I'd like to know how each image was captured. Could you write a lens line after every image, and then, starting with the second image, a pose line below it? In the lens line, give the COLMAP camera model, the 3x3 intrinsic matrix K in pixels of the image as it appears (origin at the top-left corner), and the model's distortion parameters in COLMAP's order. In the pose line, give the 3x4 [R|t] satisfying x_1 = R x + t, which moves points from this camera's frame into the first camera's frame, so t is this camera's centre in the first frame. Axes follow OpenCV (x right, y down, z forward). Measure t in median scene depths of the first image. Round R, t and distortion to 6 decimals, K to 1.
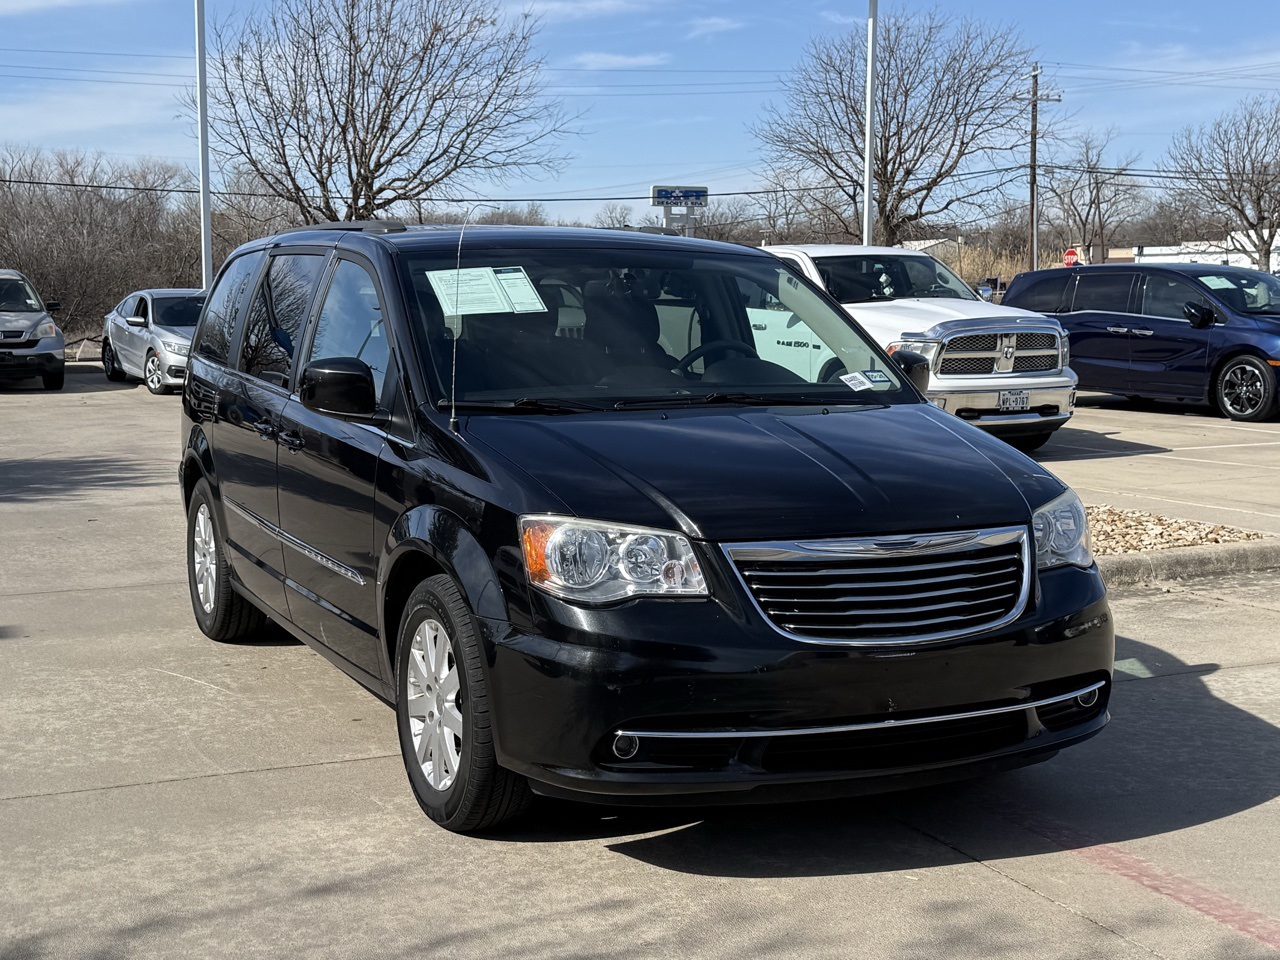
lens RADIAL K [[1658.7, 0, 644.5], [0, 1658.7, 484.5], [0, 0, 1]] dist [0.100511, 0.000000]
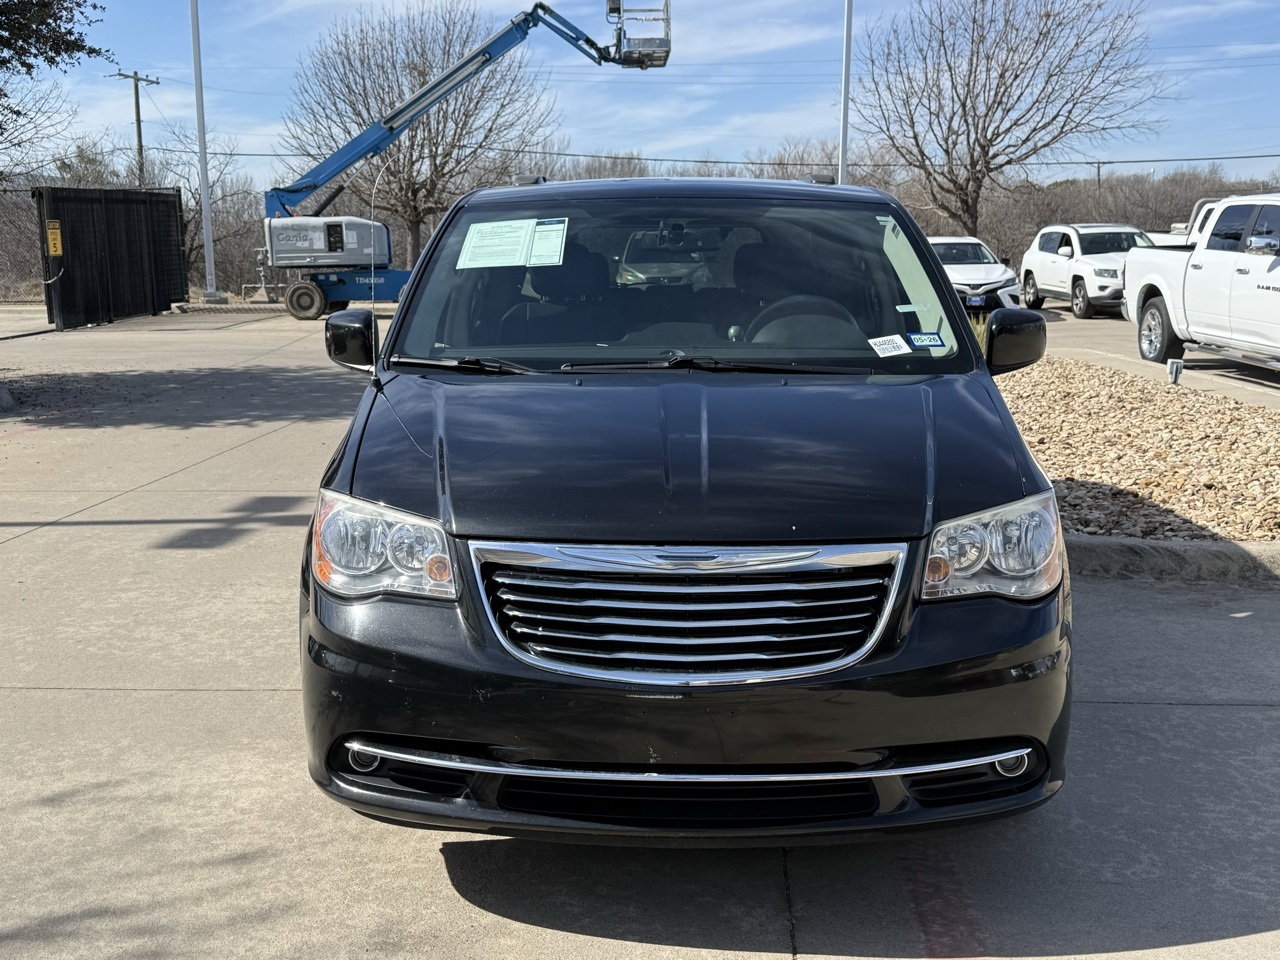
lens RADIAL K [[1305.0, 0, 633.4], [0, 1305.0, 486.6], [0, 0, 1]] dist [0.067230, 0.000000]
pose [[0.905618, 0.070920, -0.418123, 0.083780], [-0.042193, 0.996094, 0.077565, -0.010042], [0.421991, -0.052602, 0.905073, 0.089285]]
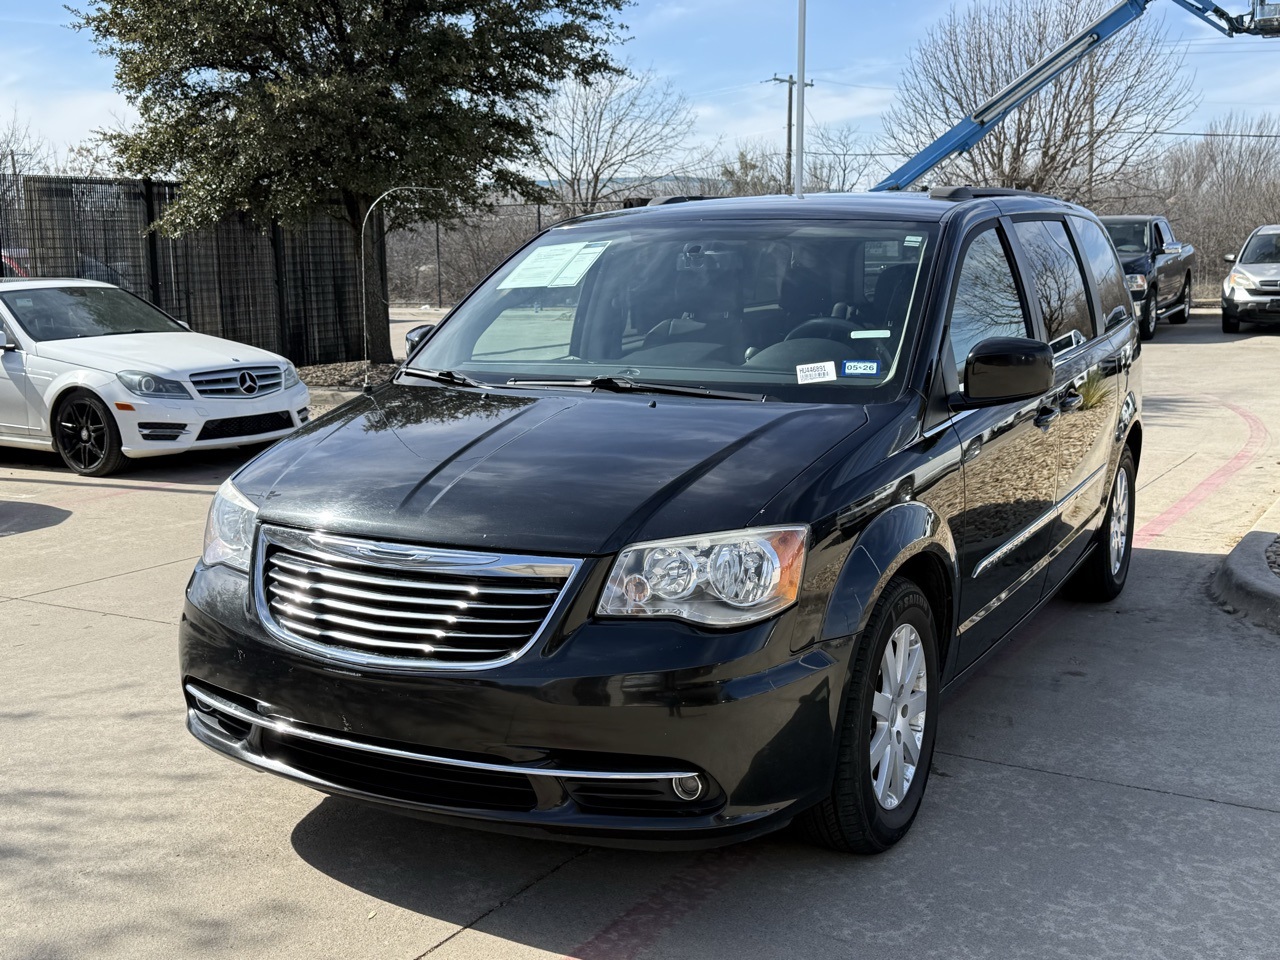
lens RADIAL K [[1420.1, 0, 641.4], [0, 1420.1, 474.3], [0, 0, 1]] dist [0.000475, 0.000000]
pose [[0.630472, 0.109386, -0.768466, 0.178181], [-0.072489, 0.993991, 0.082016, -0.017486], [0.772820, 0.003997, 0.634613, 0.131440]]
